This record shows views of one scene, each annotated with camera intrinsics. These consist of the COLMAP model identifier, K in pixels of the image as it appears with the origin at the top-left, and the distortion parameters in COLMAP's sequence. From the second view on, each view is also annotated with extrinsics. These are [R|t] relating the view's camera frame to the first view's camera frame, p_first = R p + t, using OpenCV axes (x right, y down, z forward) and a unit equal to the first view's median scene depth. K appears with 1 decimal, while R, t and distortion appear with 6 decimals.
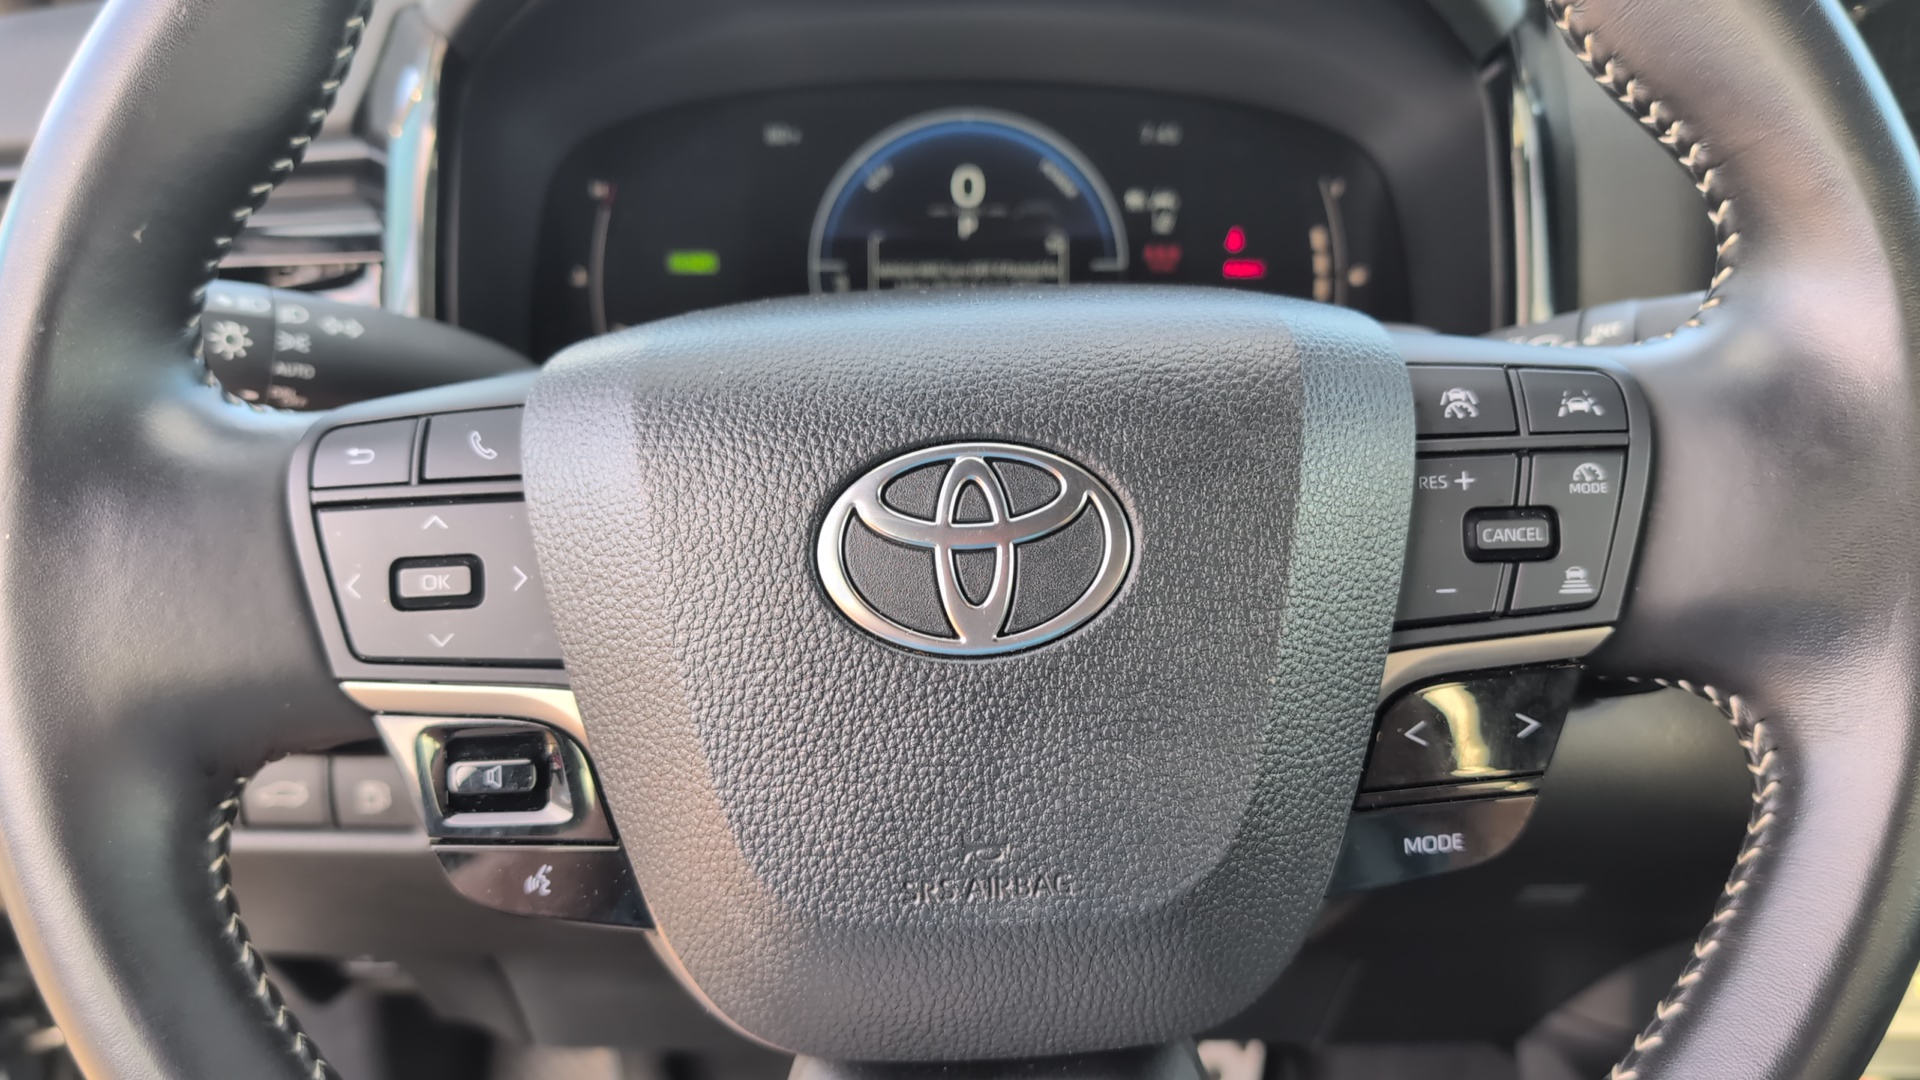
lens RADIAL K [[1594.4, 0, 966.4], [0, 1594.4, 585.1], [0, 0, 1]] dist [0.007156, -0.001473]
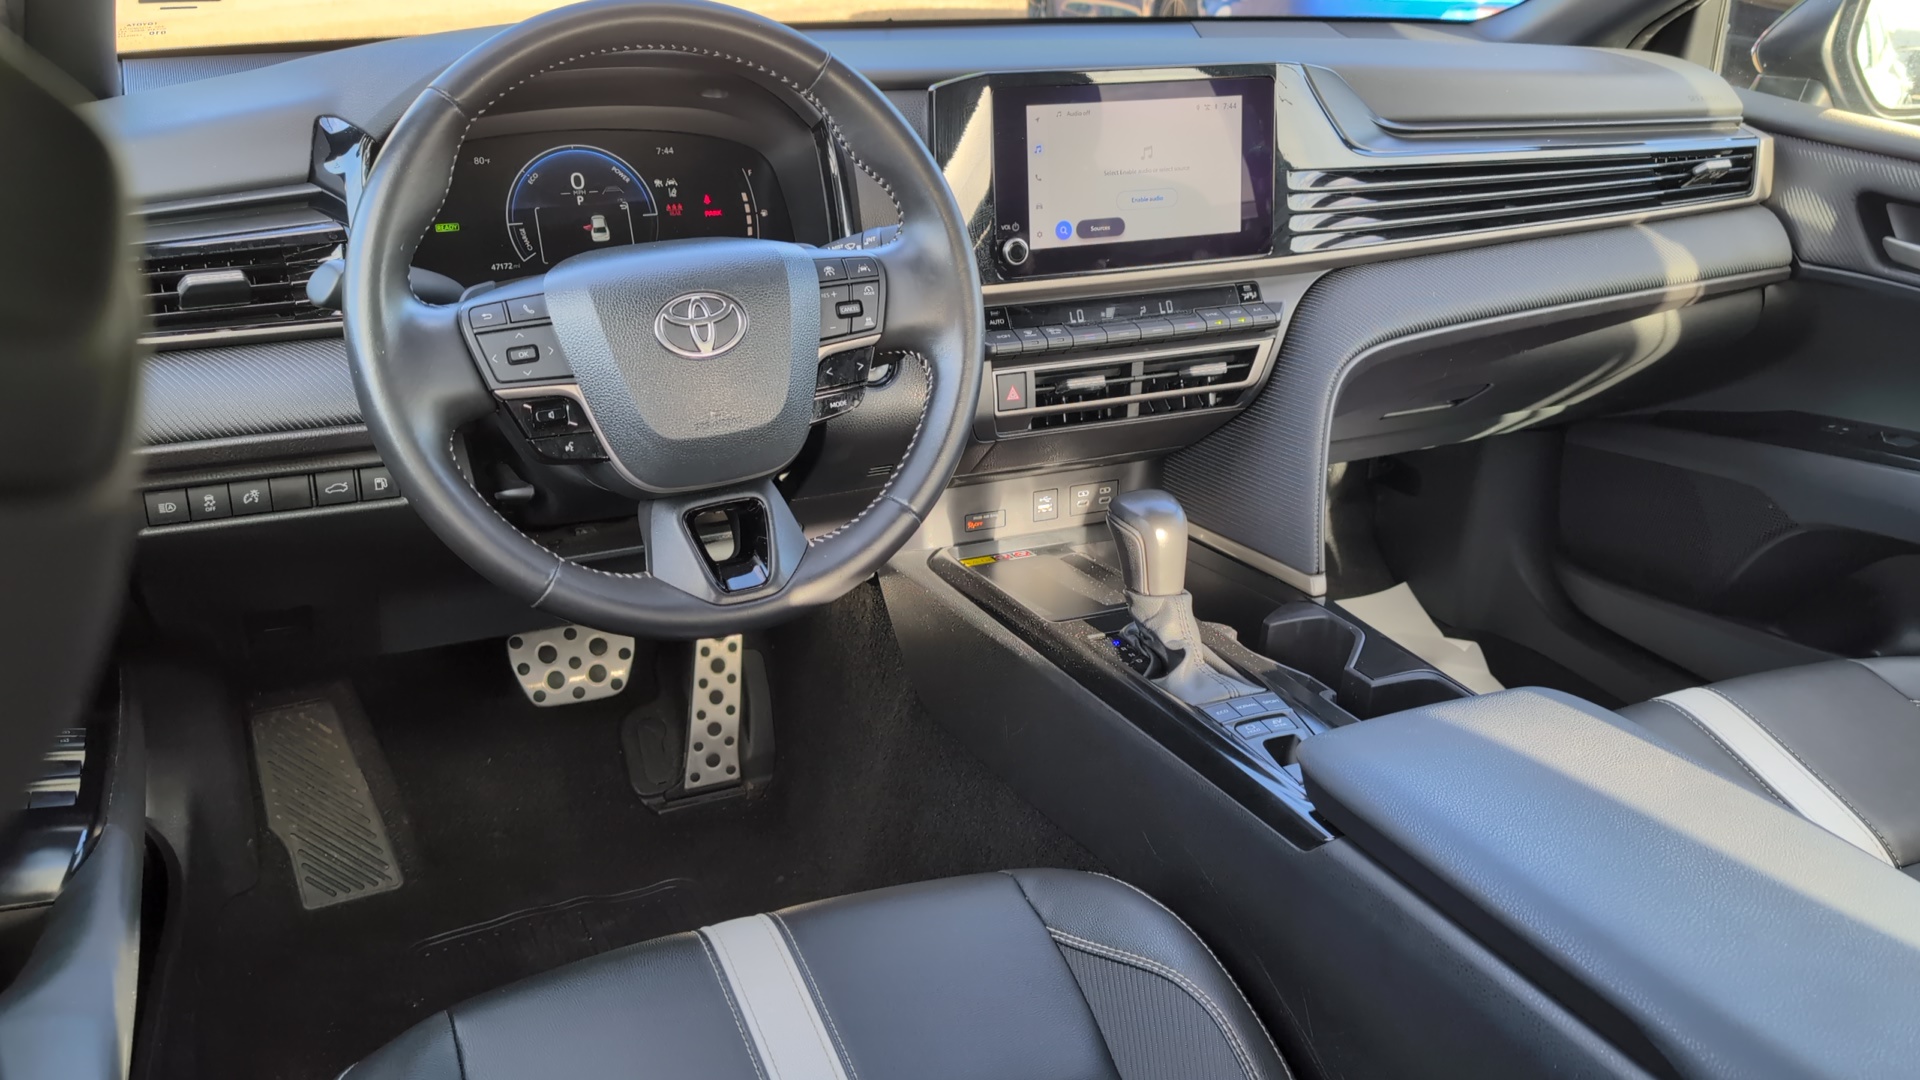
lens RADIAL K [[1502.1, 0, 960.0], [0, 1502.1, 540.0], [0, 0, 1]] dist [-0.046816, 0.008173]
pose [[0.910761, -0.142274, 0.387651, -0.730366], [0.116673, 0.989181, 0.088927, 0.193111], [-0.396109, -0.035763, 0.917507, -1.981604]]
